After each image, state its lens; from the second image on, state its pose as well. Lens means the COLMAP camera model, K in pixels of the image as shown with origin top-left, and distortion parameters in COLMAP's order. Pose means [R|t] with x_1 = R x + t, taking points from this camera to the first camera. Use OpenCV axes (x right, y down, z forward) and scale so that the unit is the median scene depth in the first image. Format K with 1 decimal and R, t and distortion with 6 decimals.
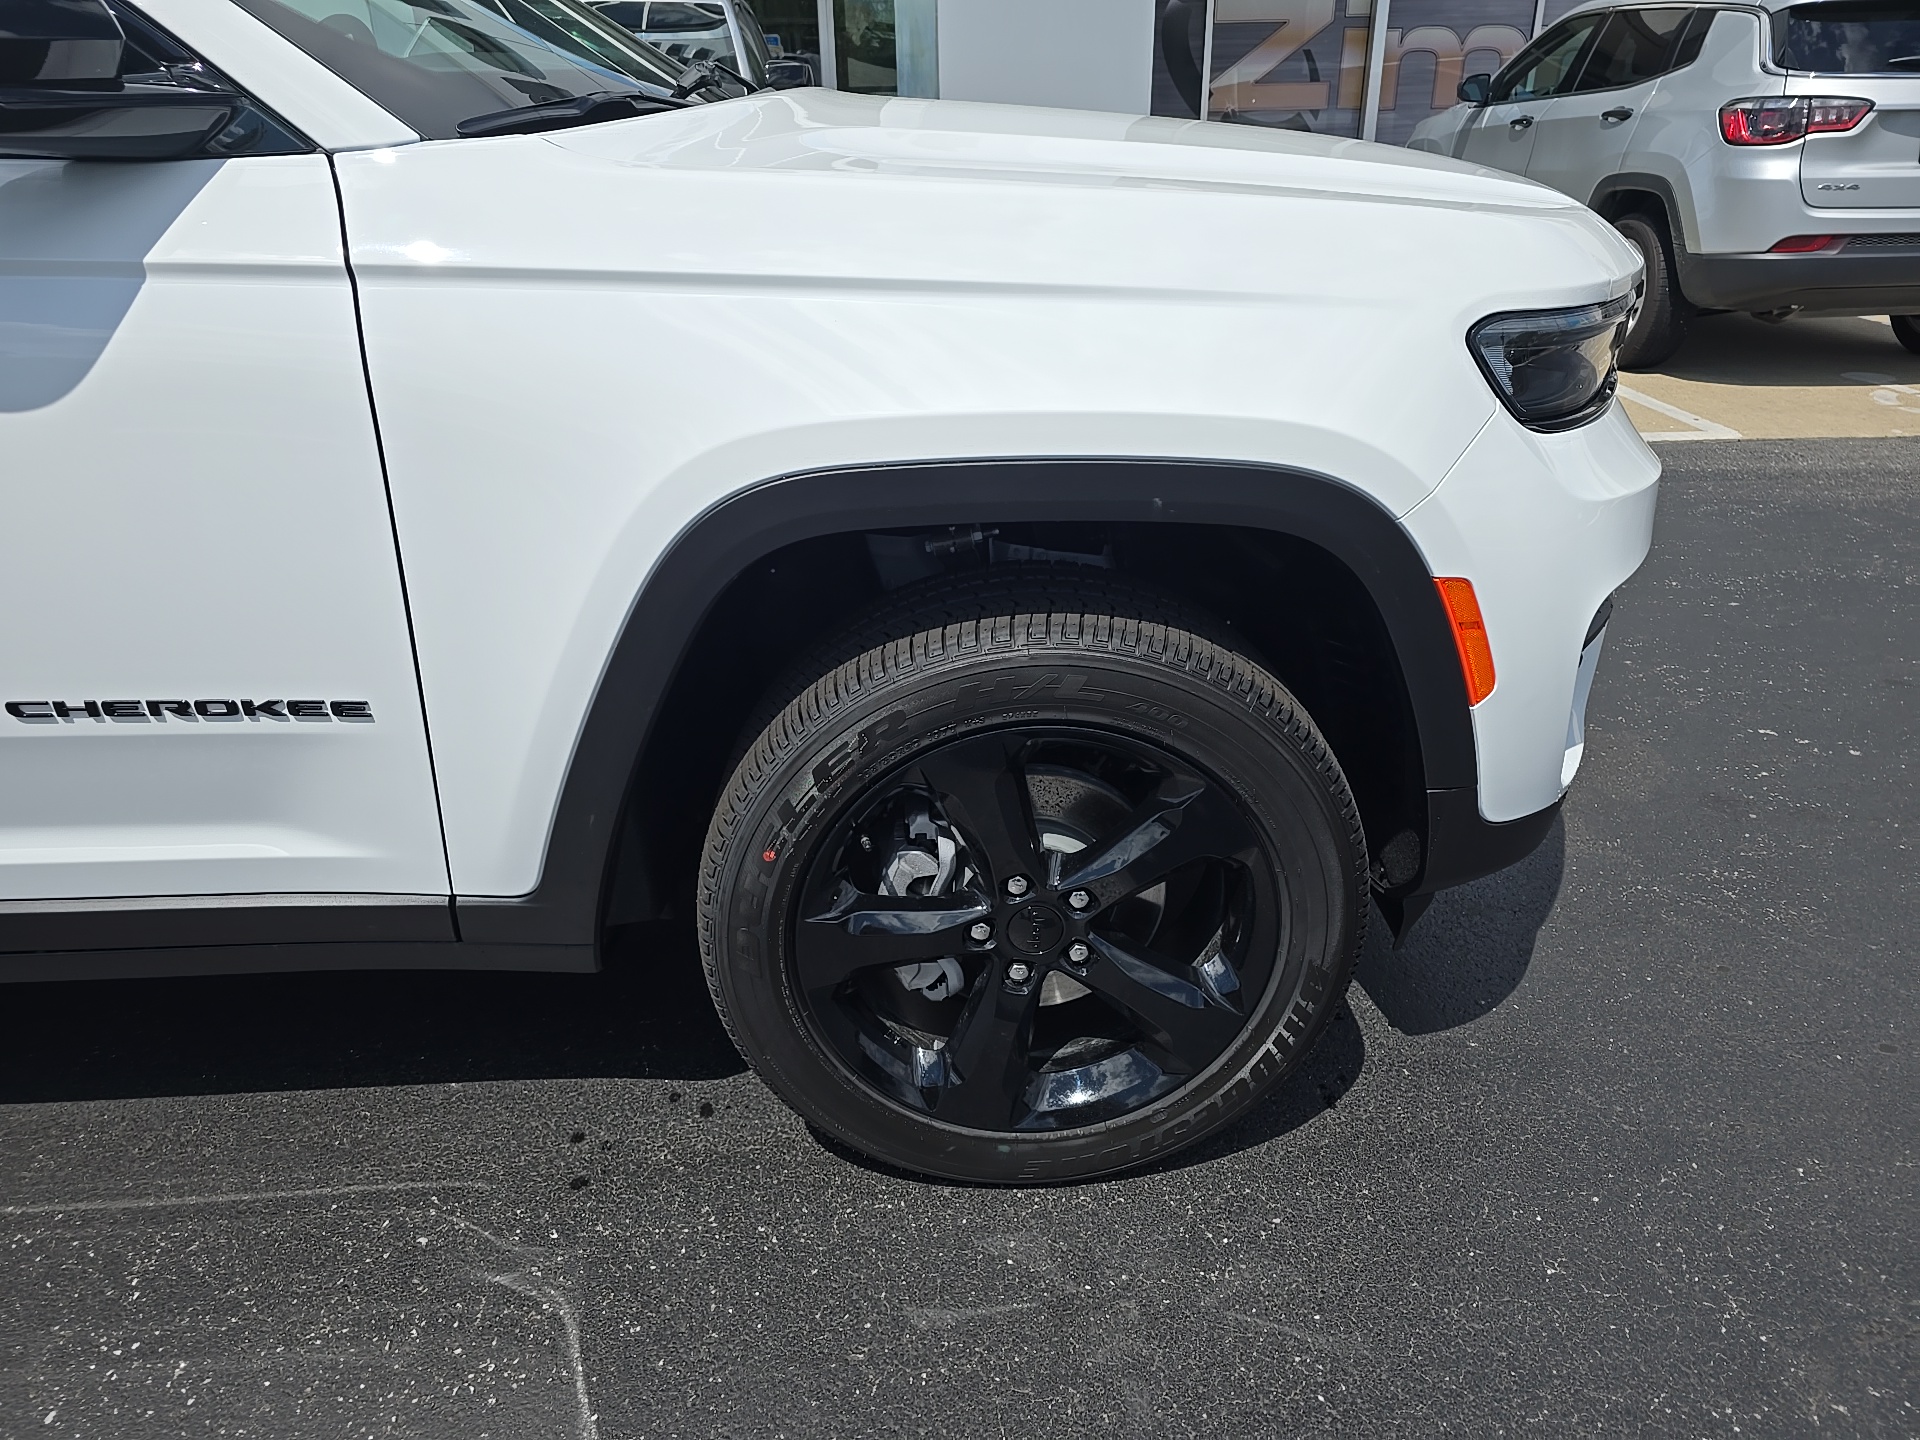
lens RADIAL K [[1284.5, 0, 956.1], [0, 1284.5, 713.4], [0, 0, 1]] dist [0.042643, -0.042857]
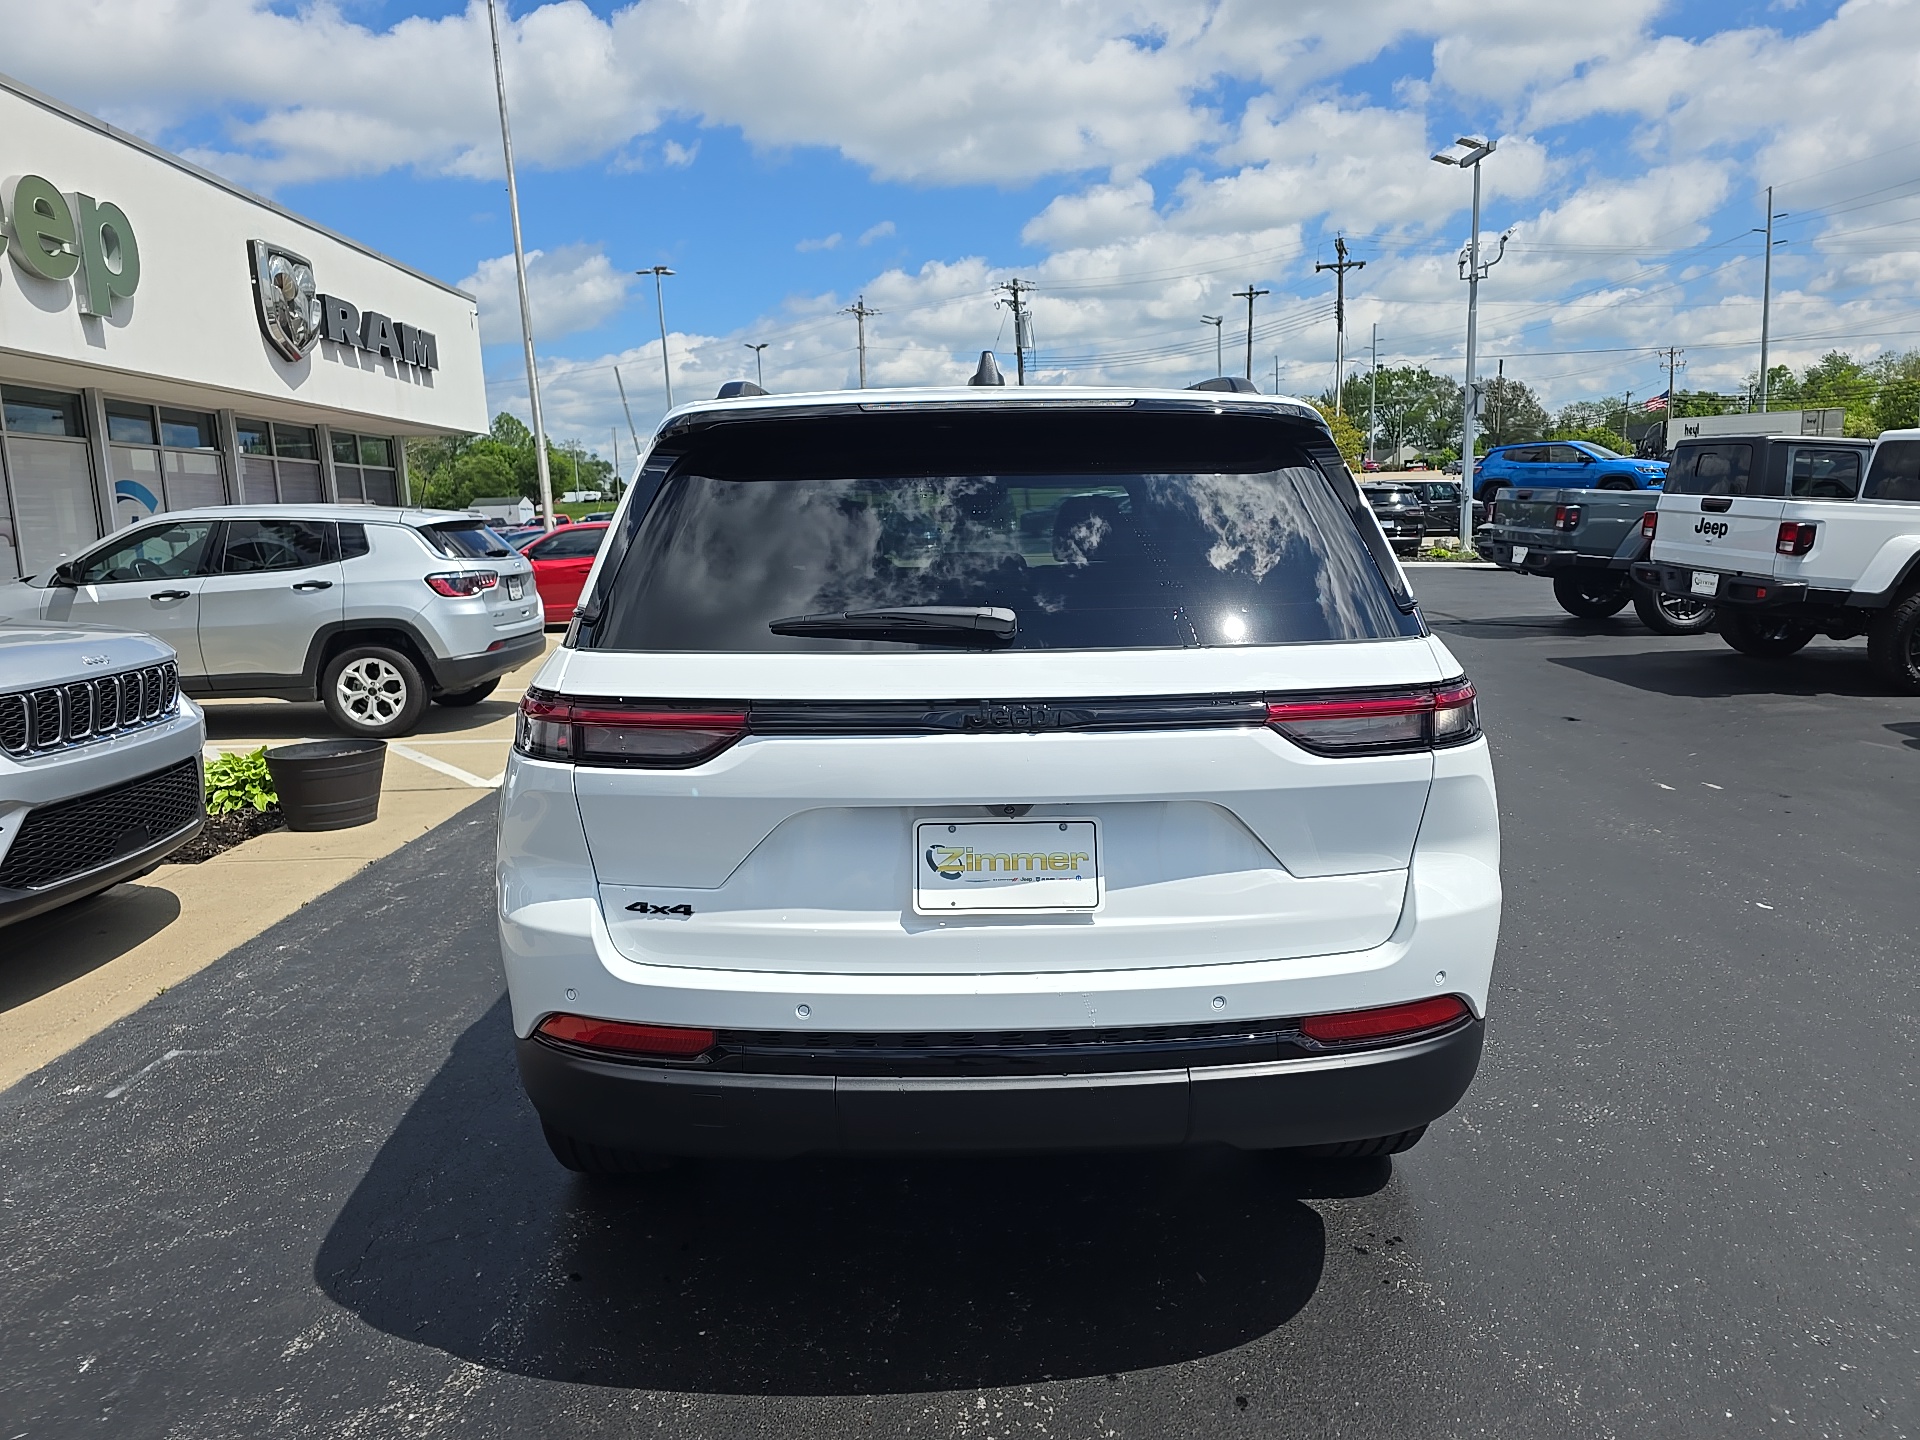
lens RADIAL K [[1284.5, 0, 981.1], [0, 1284.5, 726.5], [0, 0, 1]] dist [0.042643, -0.042857]
pose [[0.005510, -0.142286, 0.989810, -1.171782], [0.447564, 0.885501, 0.124800, -0.194486], [-0.894235, 0.442316, 0.068562, 0.344631]]
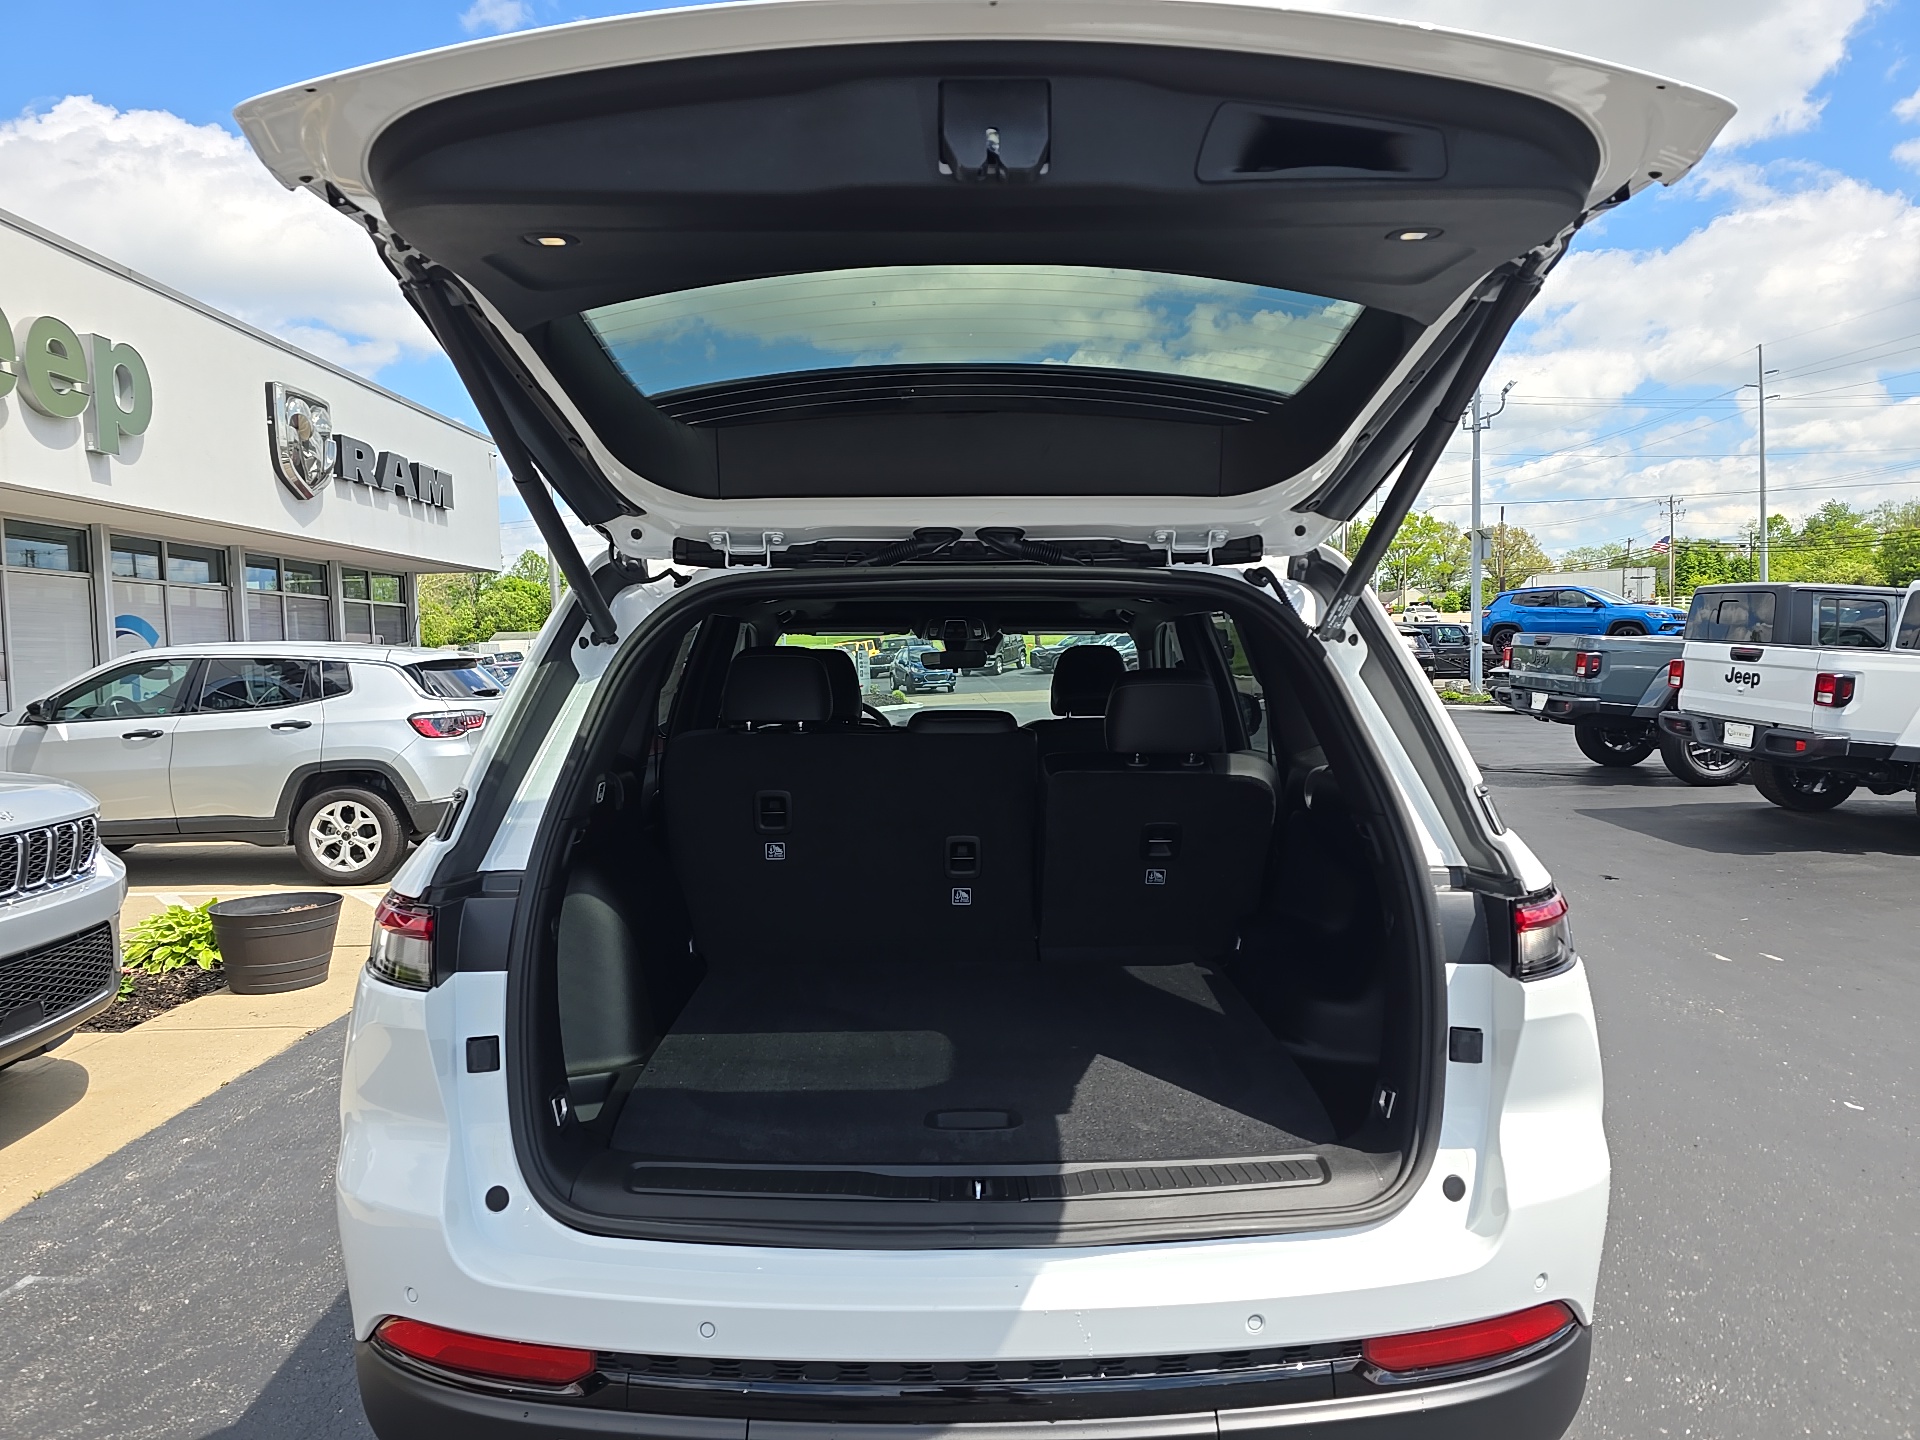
lens RADIAL K [[1284.5, 0, 988.4], [0, 1284.5, 717.4], [0, 0, 1]] dist [0.042643, -0.042857]
pose [[0.009230, -0.030954, 0.999478, -1.092572], [0.440515, 0.897432, 0.023725, -0.198591], [-0.897698, 0.440066, 0.021919, 0.331566]]
